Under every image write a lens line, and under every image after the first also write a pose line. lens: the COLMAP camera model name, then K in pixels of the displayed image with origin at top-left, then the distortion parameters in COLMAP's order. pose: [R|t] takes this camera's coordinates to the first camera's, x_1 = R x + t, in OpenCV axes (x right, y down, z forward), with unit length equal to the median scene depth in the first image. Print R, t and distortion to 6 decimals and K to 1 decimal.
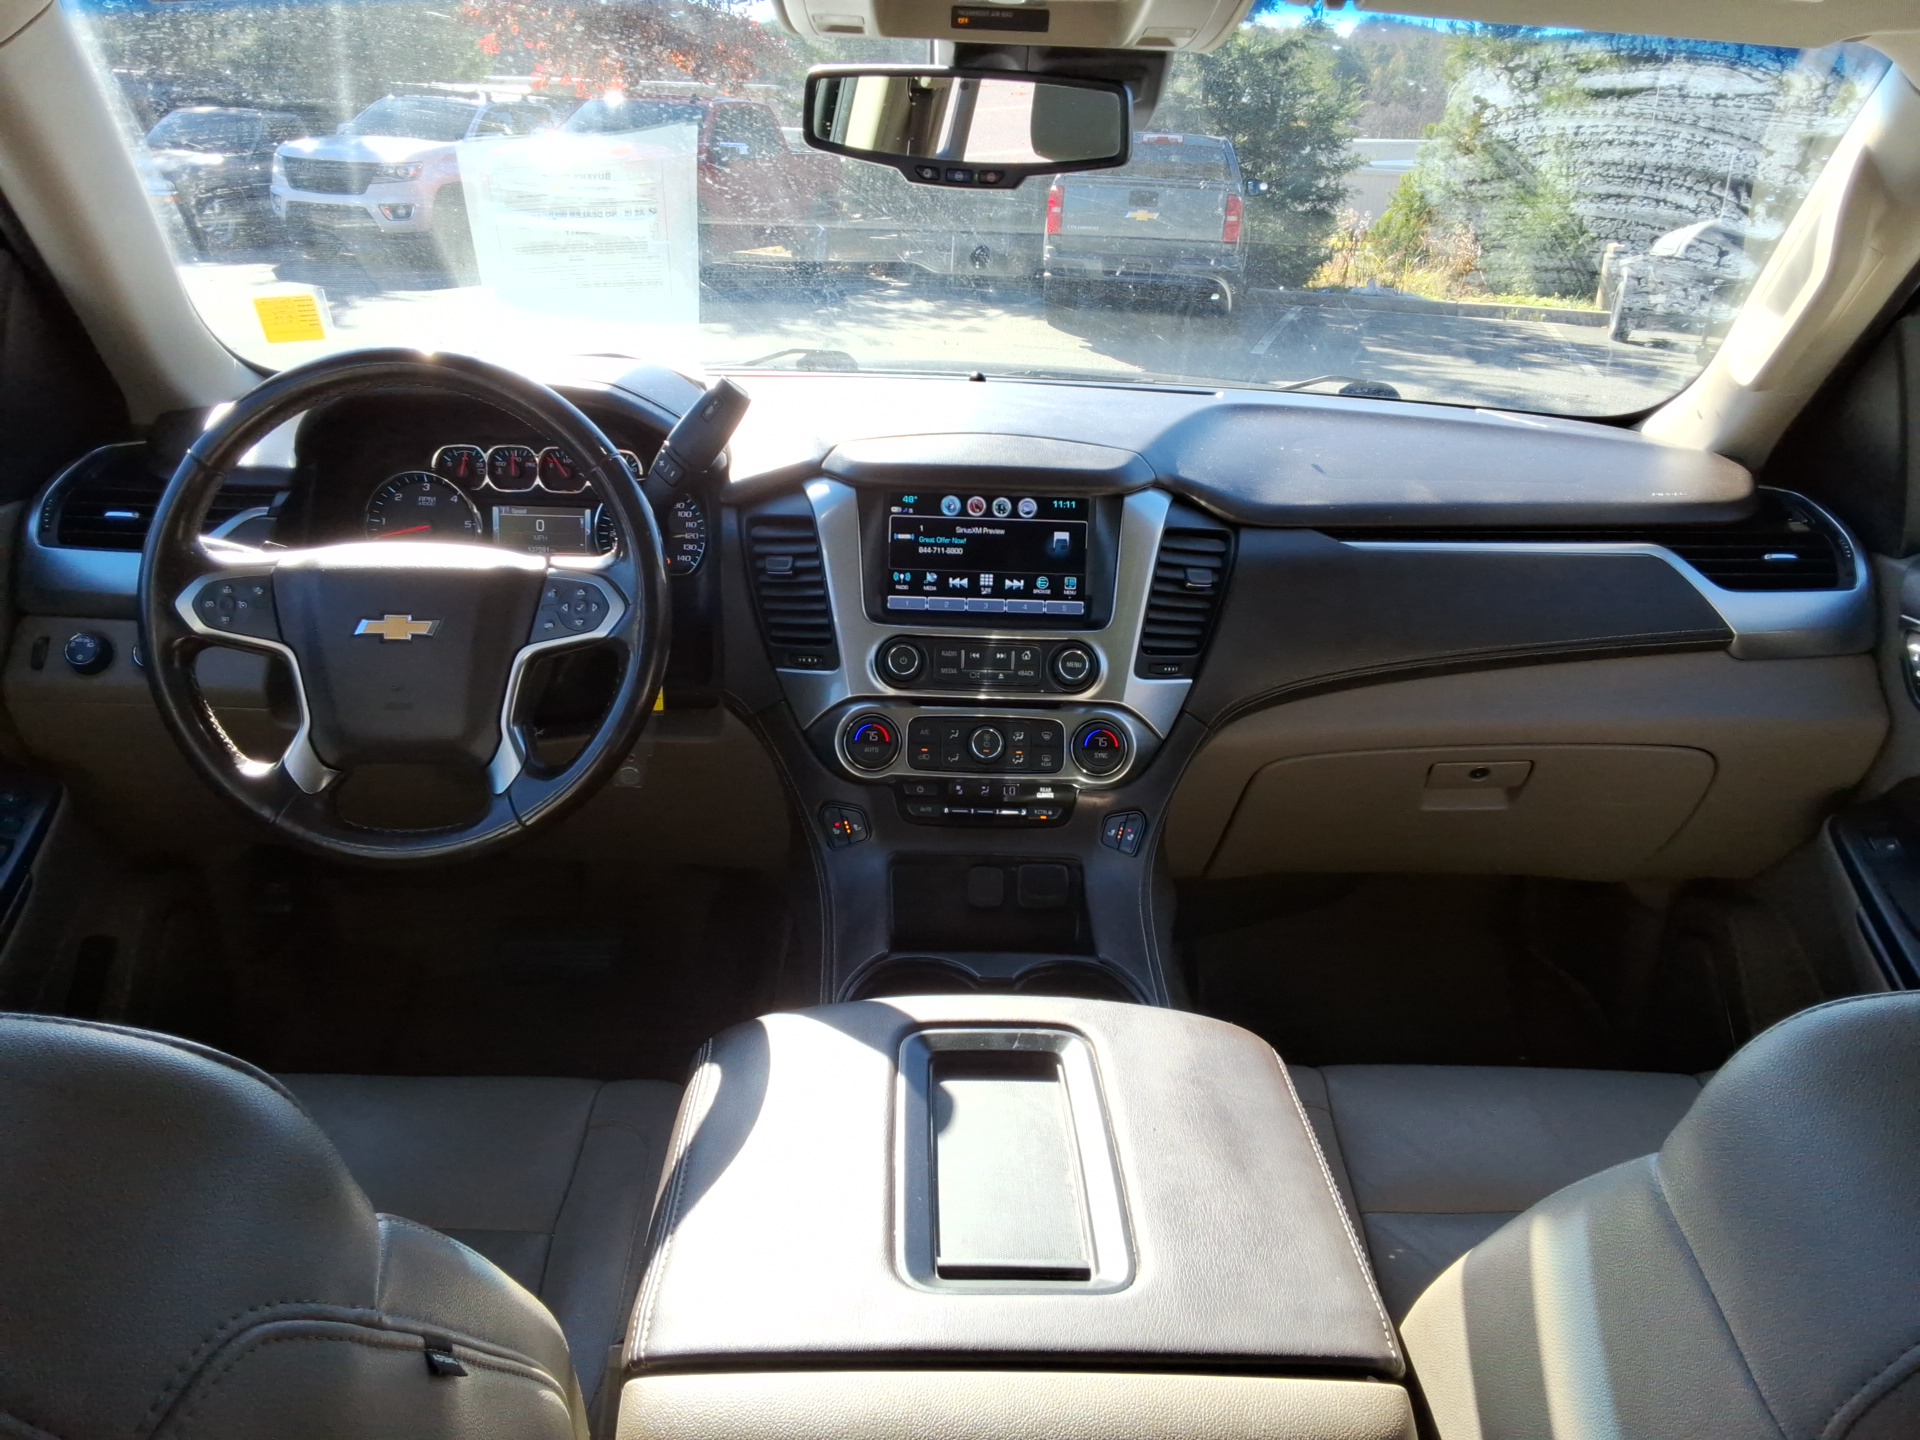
lens RADIAL K [[1539.2, 0, 969.3], [0, 1539.2, 708.3], [0, 0, 1]] dist [0.113170, -0.180999]
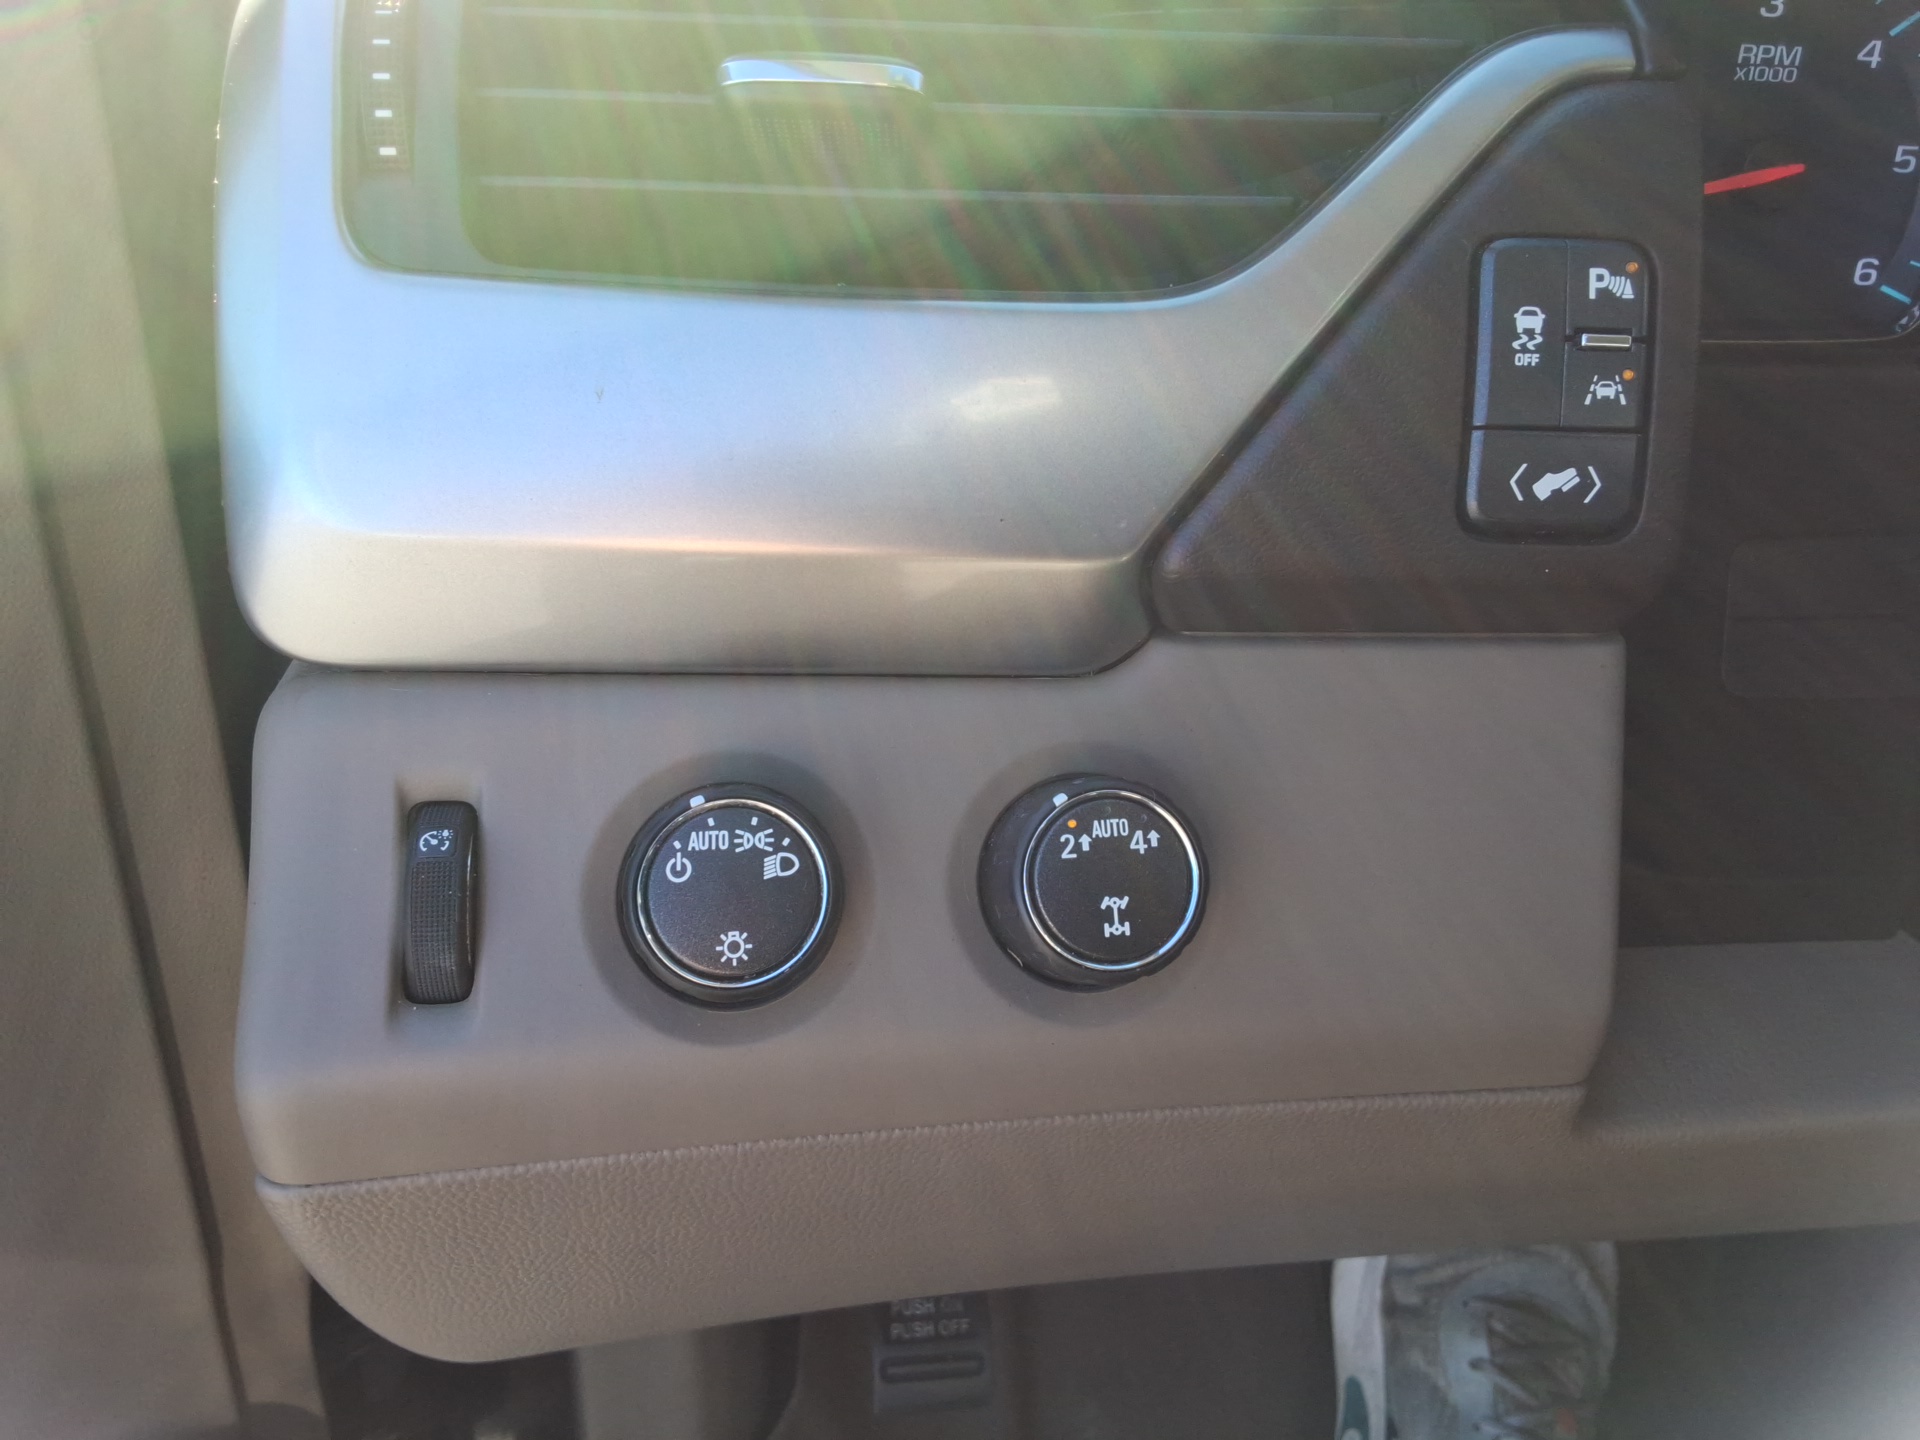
lens RADIAL K [[1539.2, 0, 969.3], [0, 1539.2, 708.3], [0, 0, 1]] dist [0.113170, -0.180999]
pose [[0.995848, -0.044545, 0.079393, -0.551170], [0.031697, 0.987199, 0.156315, -0.082802], [-0.085340, -0.153149, 0.984511, 0.832308]]
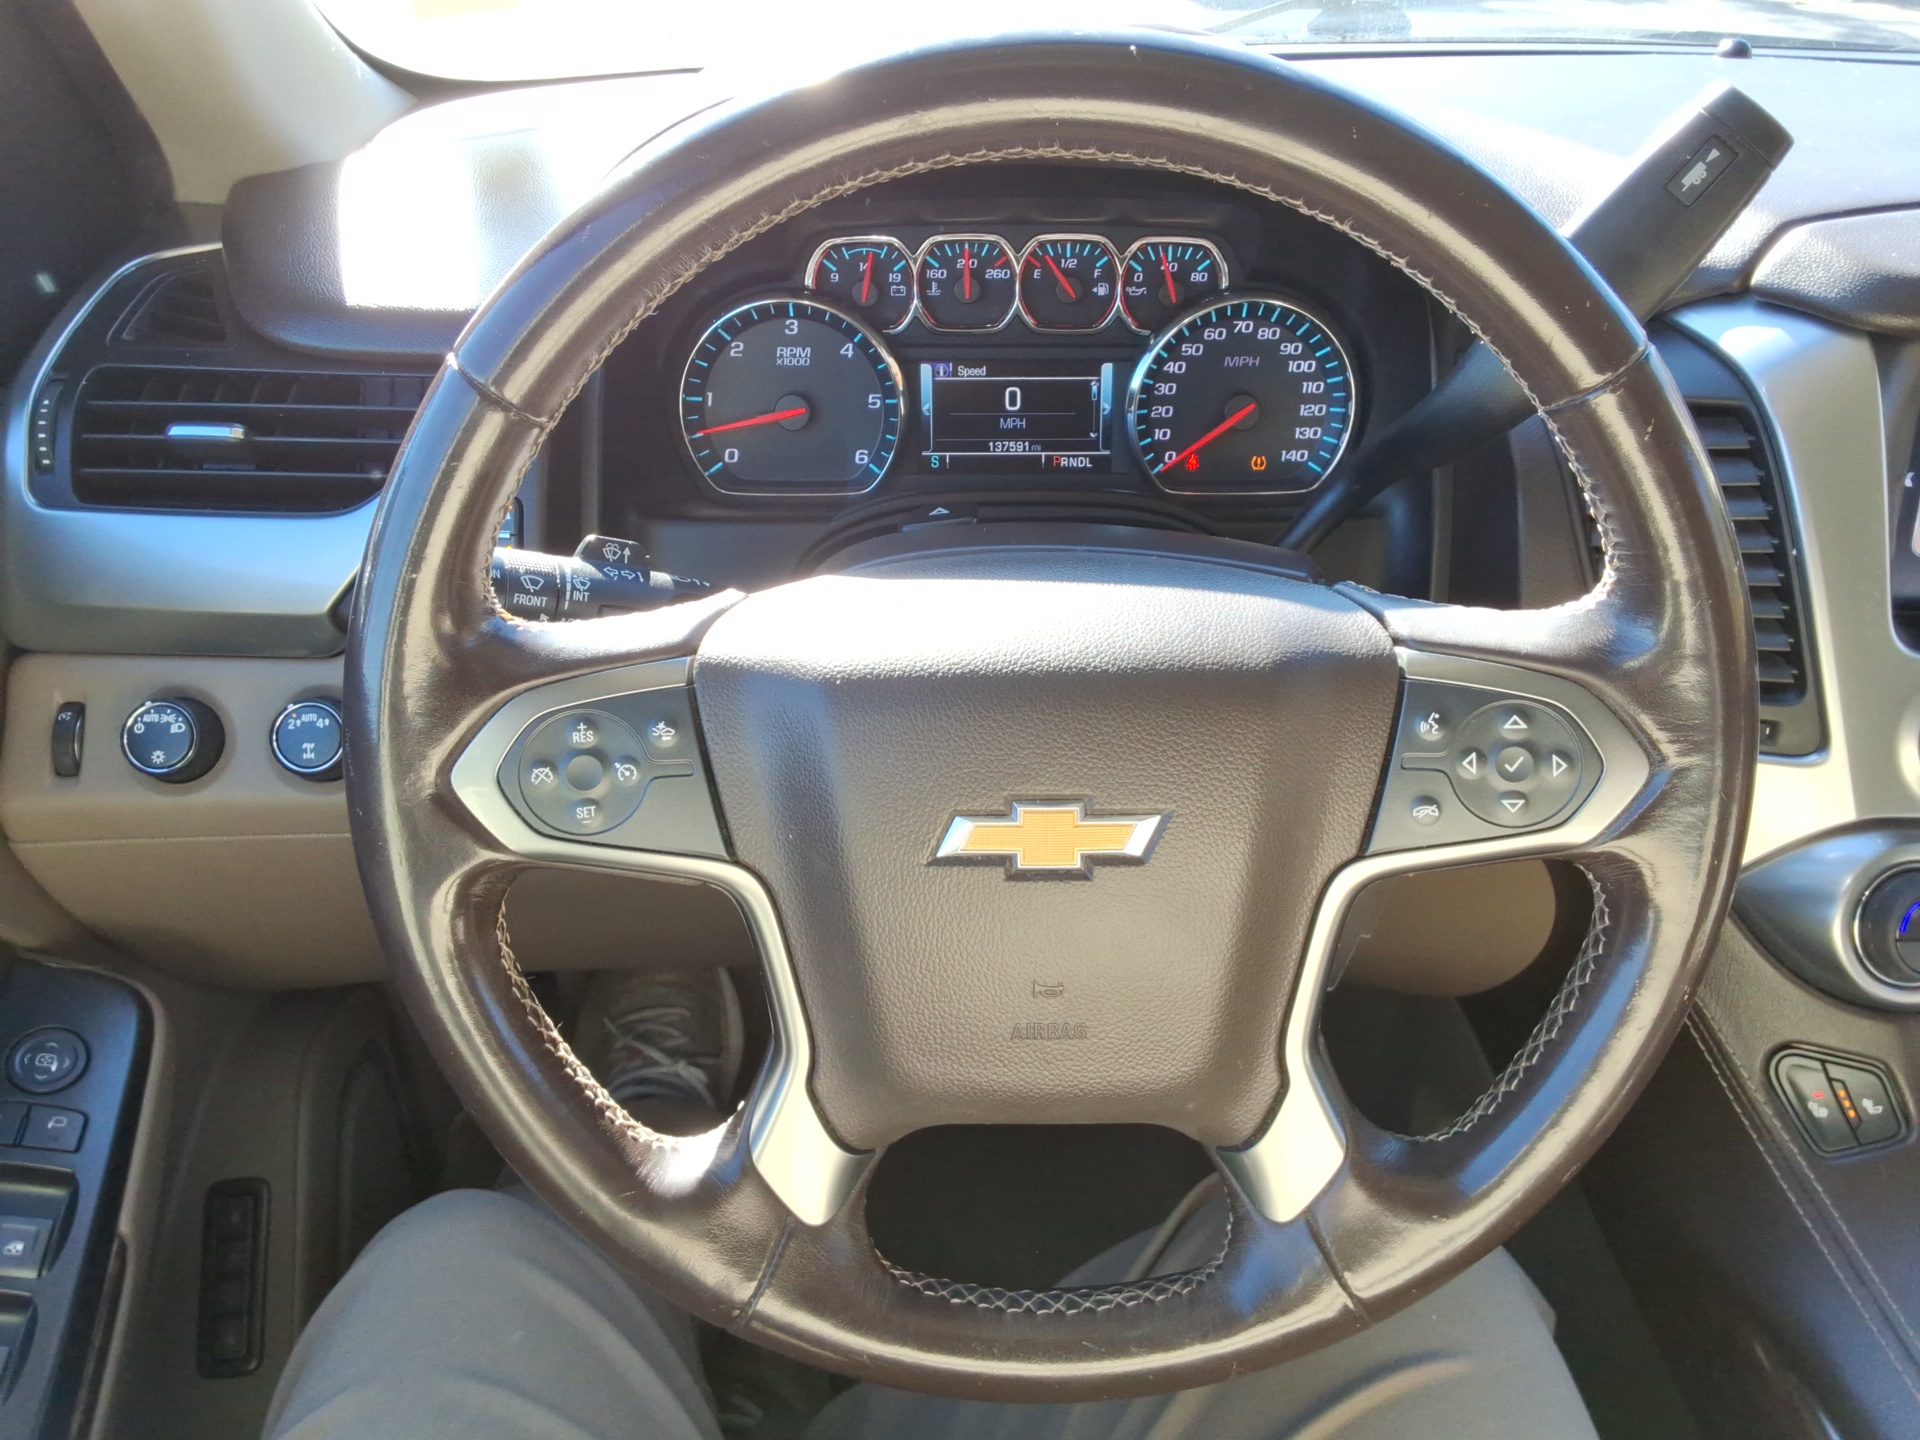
lens RADIAL K [[1539.2, 0, 969.3], [0, 1539.2, 708.3], [0, 0, 1]] dist [0.113170, -0.180999]
pose [[0.999704, -0.024116, 0.003314, -0.327625], [0.022989, 0.980105, 0.197145, -0.131674], [-0.008002, -0.197011, 0.980369, 0.543613]]
